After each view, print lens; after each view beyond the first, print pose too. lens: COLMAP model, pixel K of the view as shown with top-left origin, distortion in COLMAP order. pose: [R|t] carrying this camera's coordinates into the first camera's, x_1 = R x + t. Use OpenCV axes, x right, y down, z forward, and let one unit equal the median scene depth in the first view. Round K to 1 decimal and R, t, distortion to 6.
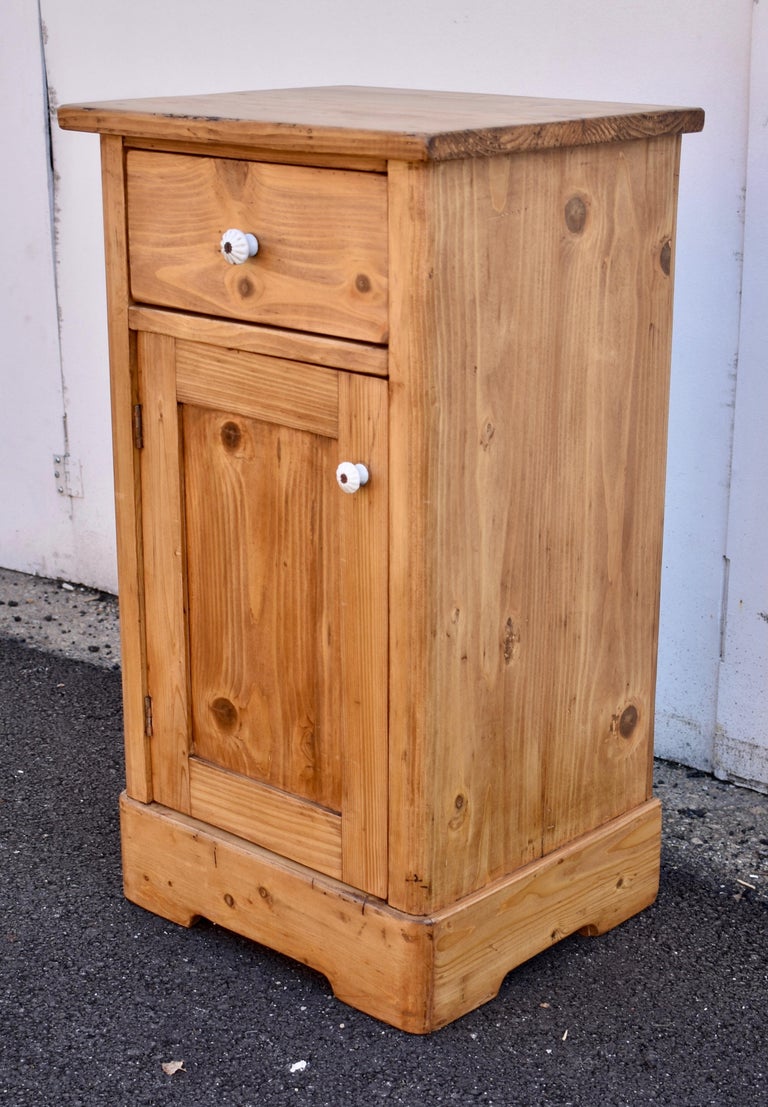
lens RADIAL K [[2014.2, 0, 393.4], [0, 2014.2, 564.8], [0, 0, 1]] dist [-0.064831, 0.000000]
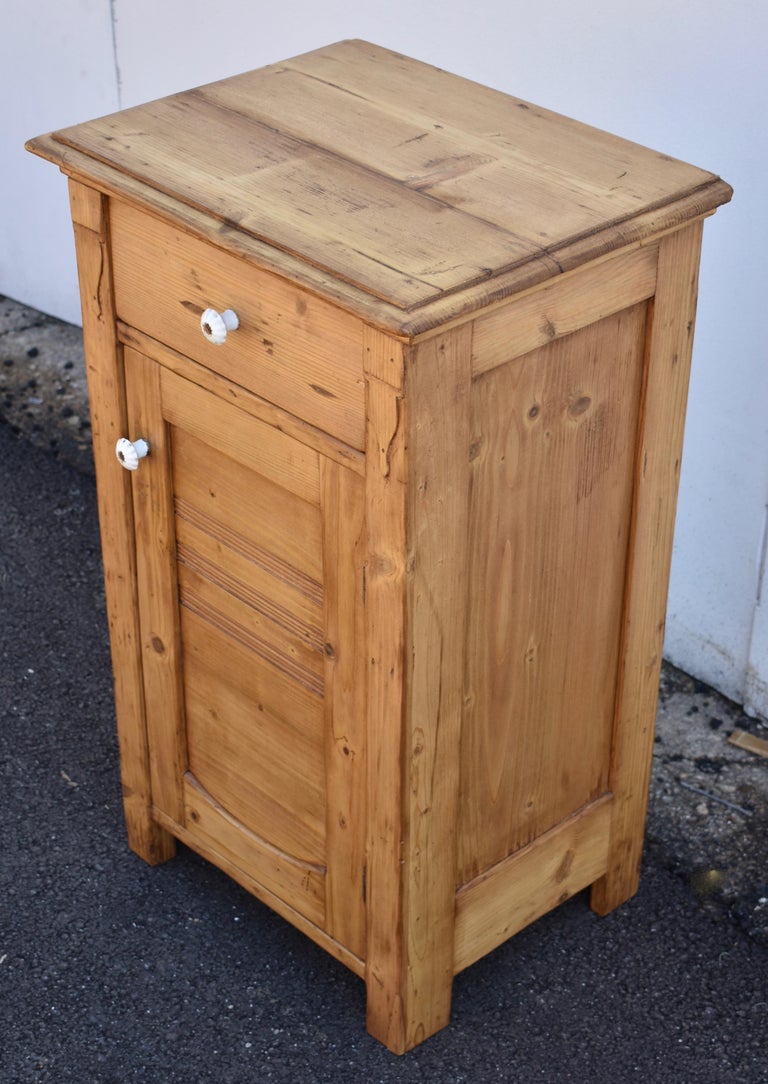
lens RADIAL K [[2140.3, 0, 417.9], [0, 2140.3, 573.3], [0, 0, 1]] dist [-0.047425, 0.000000]
pose [[0.993611, 0.068235, -0.089899, 0.111243], [-0.039702, 0.956947, 0.287534, -0.295664], [0.105649, -0.282128, 0.953542, 0.033460]]
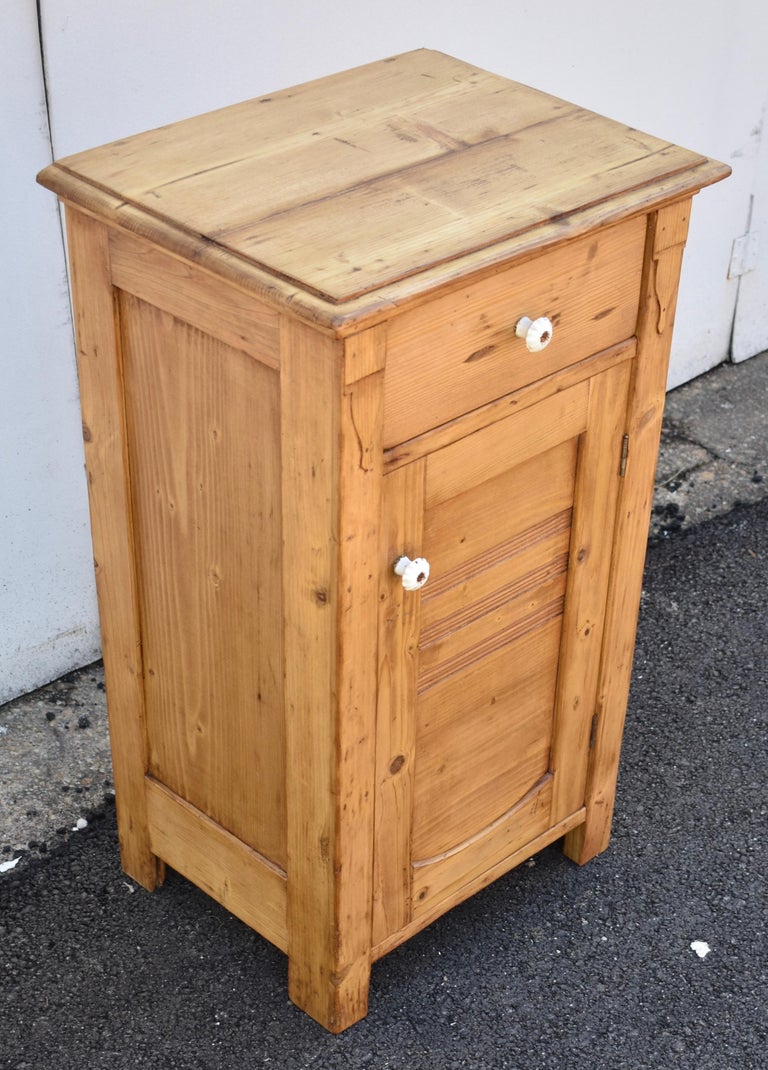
lens RADIAL K [[2013.2, 0, 450.3], [0, 2013.2, 778.2], [0, 0, 1]] dist [-0.059955, 0.000000]
pose [[0.083931, -0.625620, 0.775600, -0.798746], [0.255059, 0.765905, 0.590199, -0.494830], [-0.963276, 0.148287, 0.223853, 0.736825]]
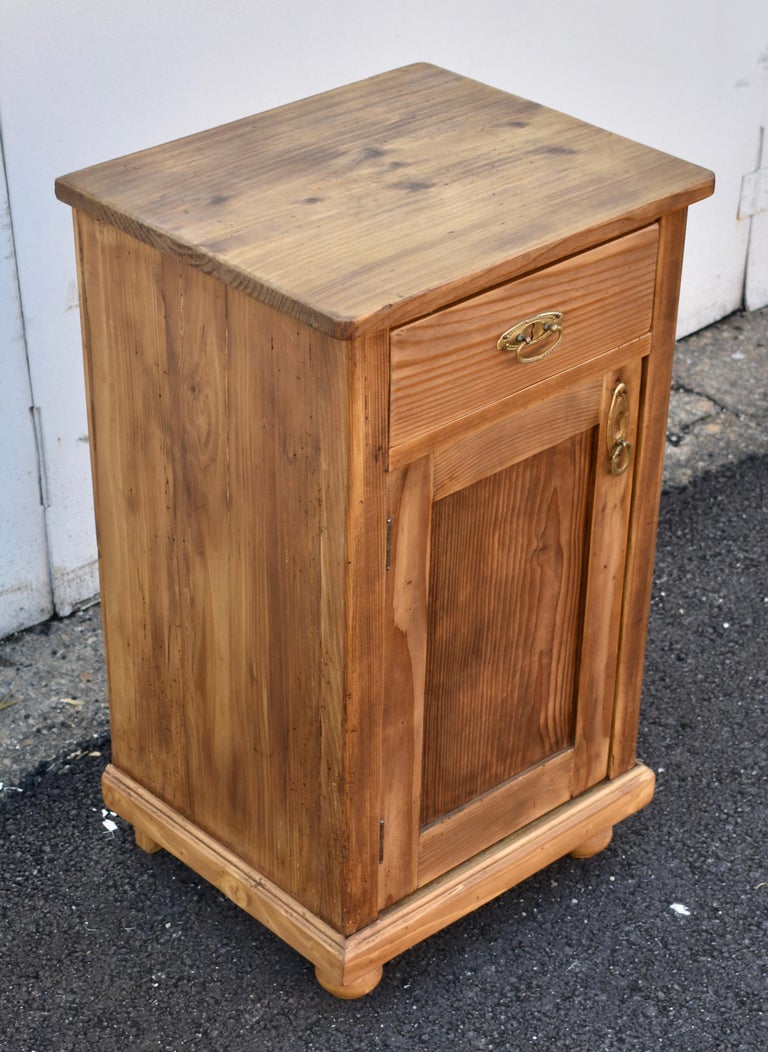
lens RADIAL K [[2332.7, 0, 368.9], [0, 2332.7, 663.2], [0, 0, 1]] dist [-0.043851, 0.000000]
pose [[0.128647, -0.563407, 0.816102, -0.894890], [0.287762, 0.808741, 0.512963, -0.489060], [-0.949022, 0.168852, 0.266169, 0.683024]]
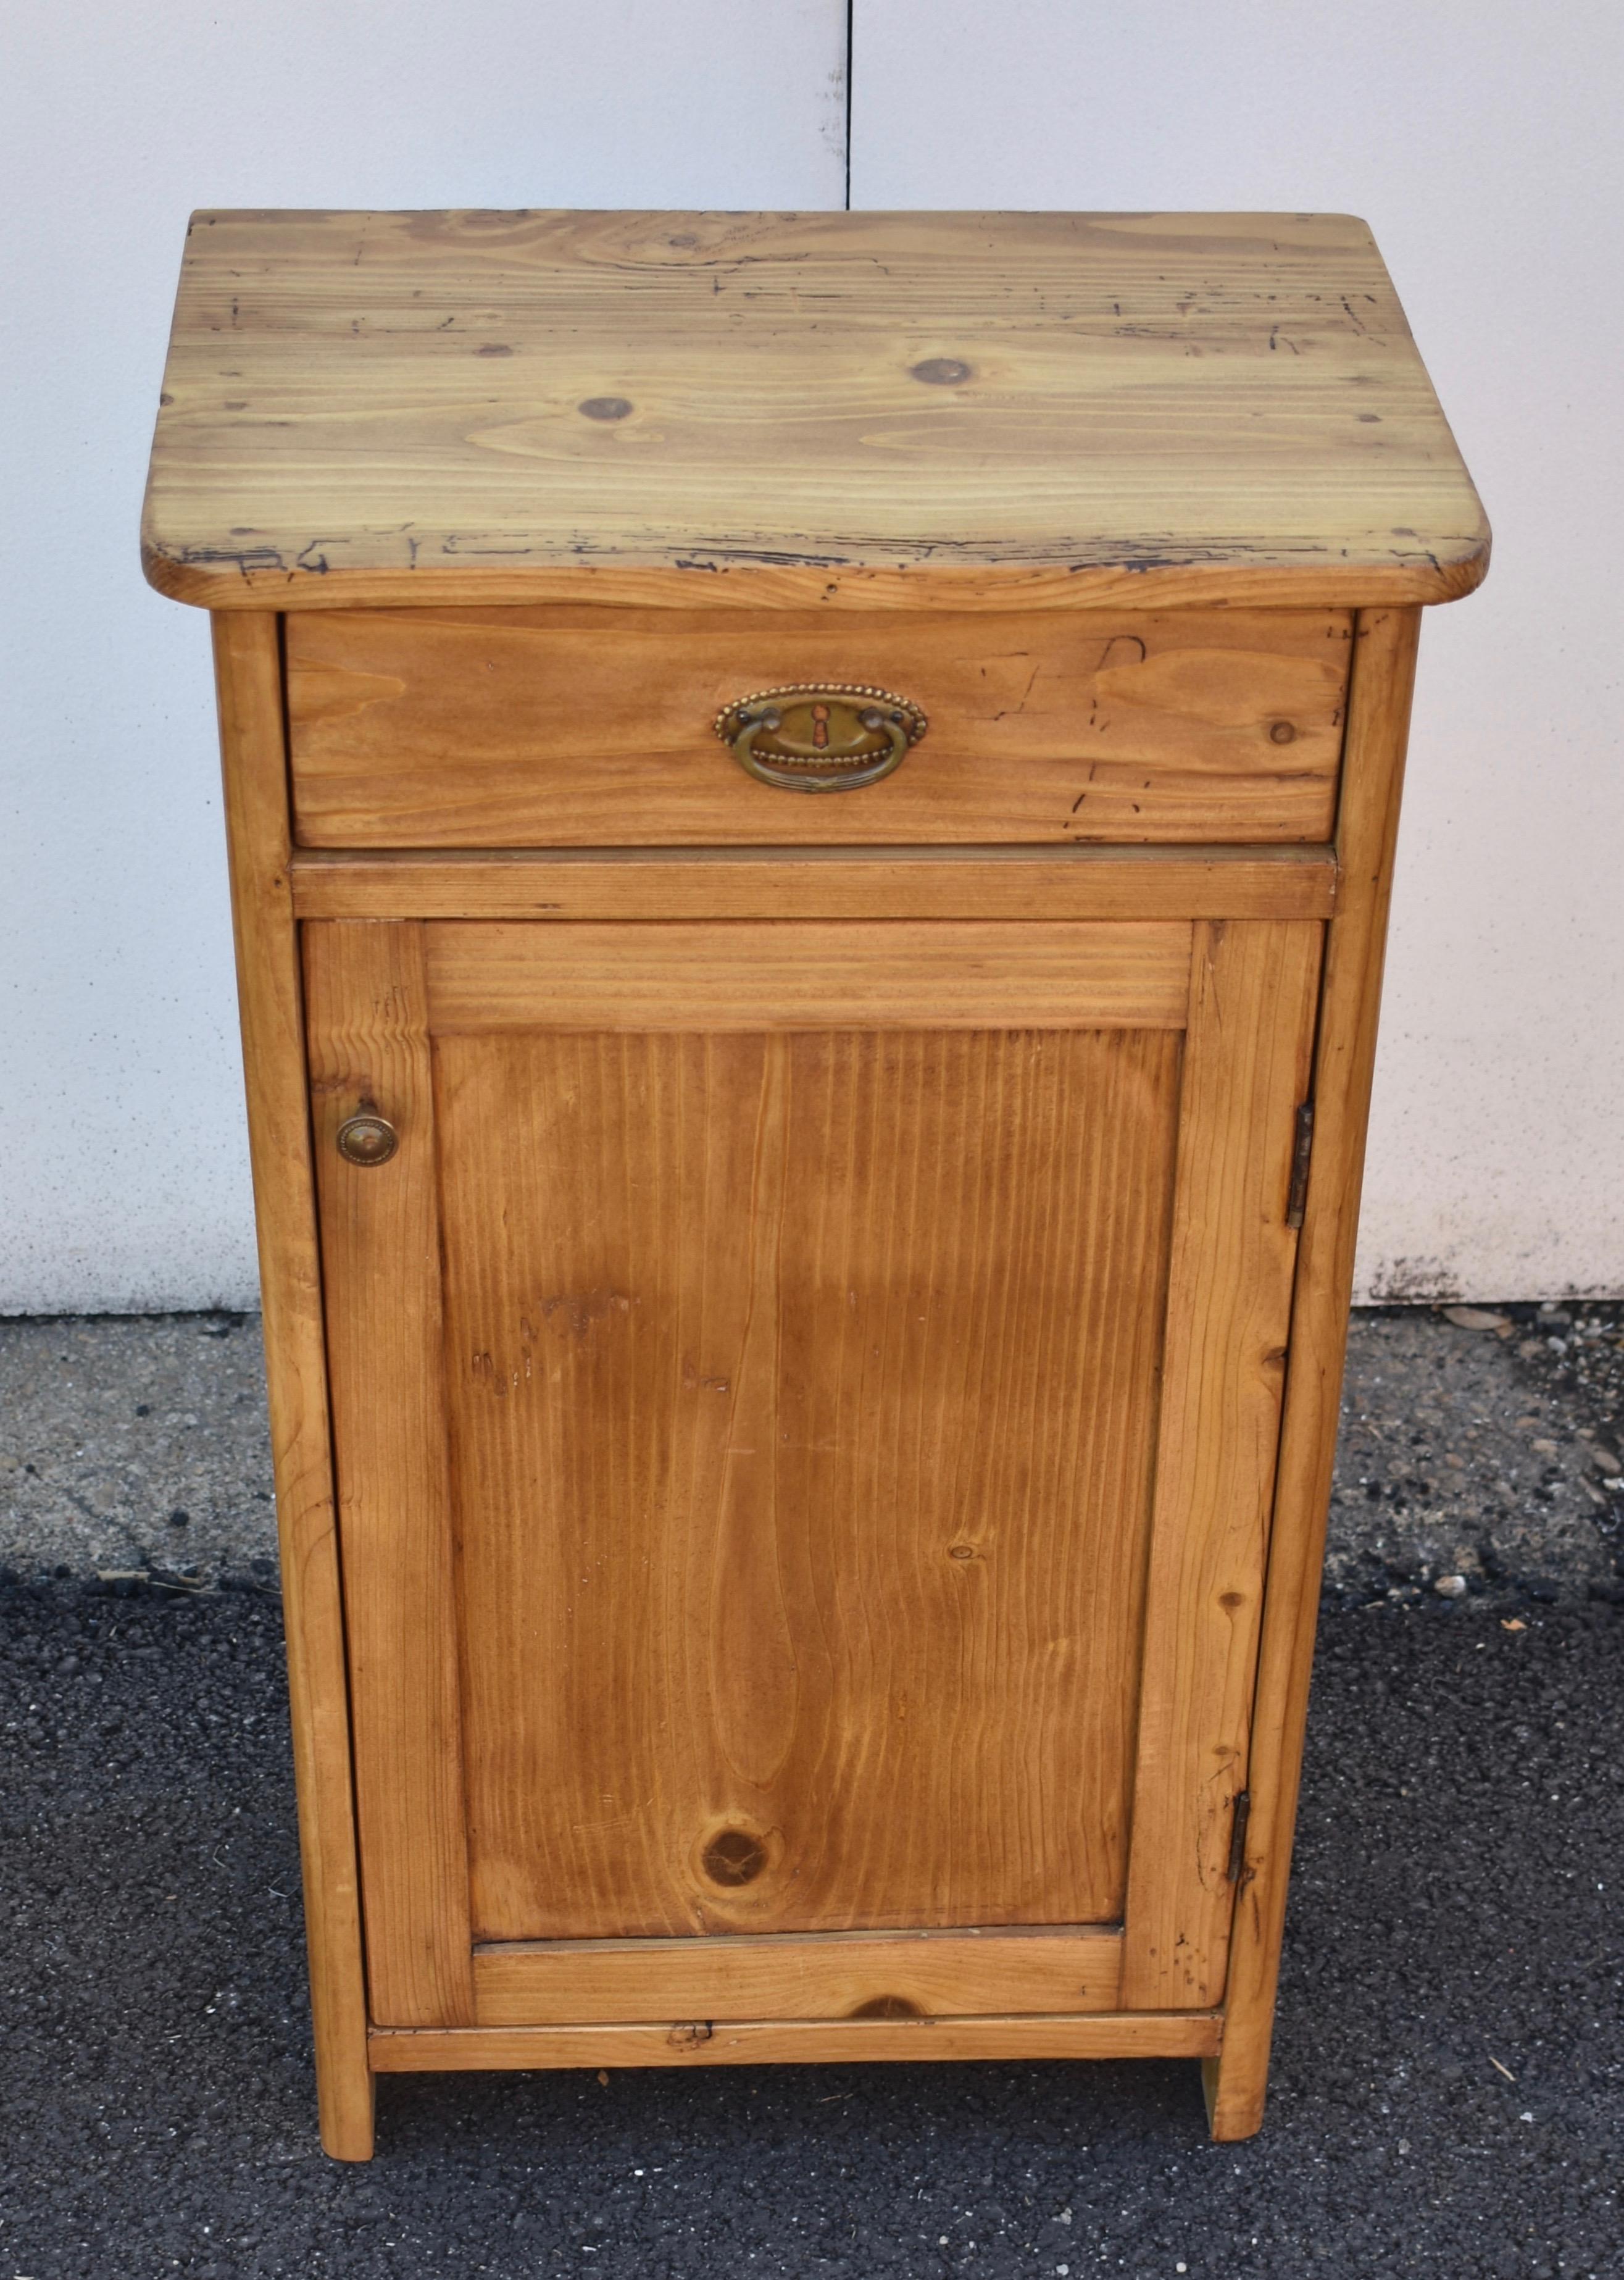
lens RADIAL K [[4525.1, 0, 757.0], [0, 4525.1, 1495.9], [0, 0, 1]] dist [-0.063919, 0.000000]
pose [[0.727076, -0.401552, 0.556882, -0.553706], [0.188864, 0.896809, 0.400079, -0.341162], [-0.660069, -0.185712, 0.727887, 0.282687]]
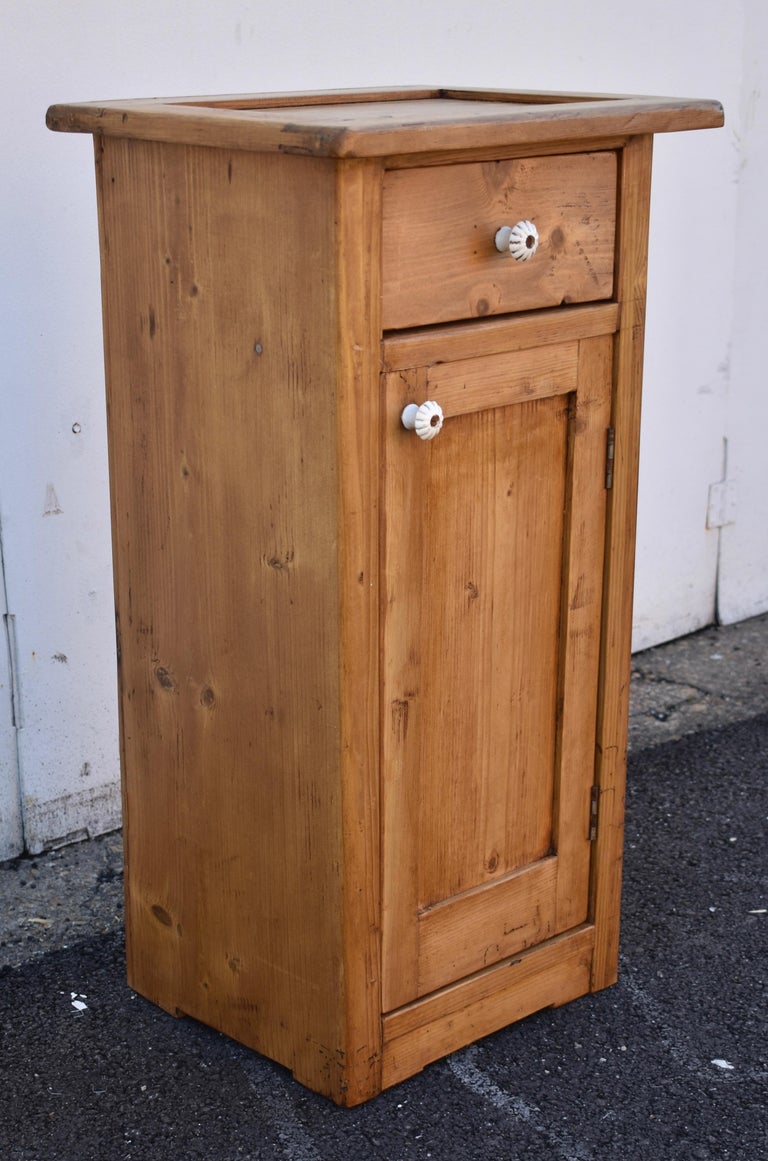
lens RADIAL K [[2135.9, 0, 358.0], [0, 2135.9, 637.6], [0, 0, 1]] dist [-0.031360, 0.000000]
pose [[0.107653, -0.298352, 0.948365, -0.852042], [0.297779, 0.919791, 0.255561, -0.224825], [-0.948546, 0.254891, 0.187861, 0.788035]]
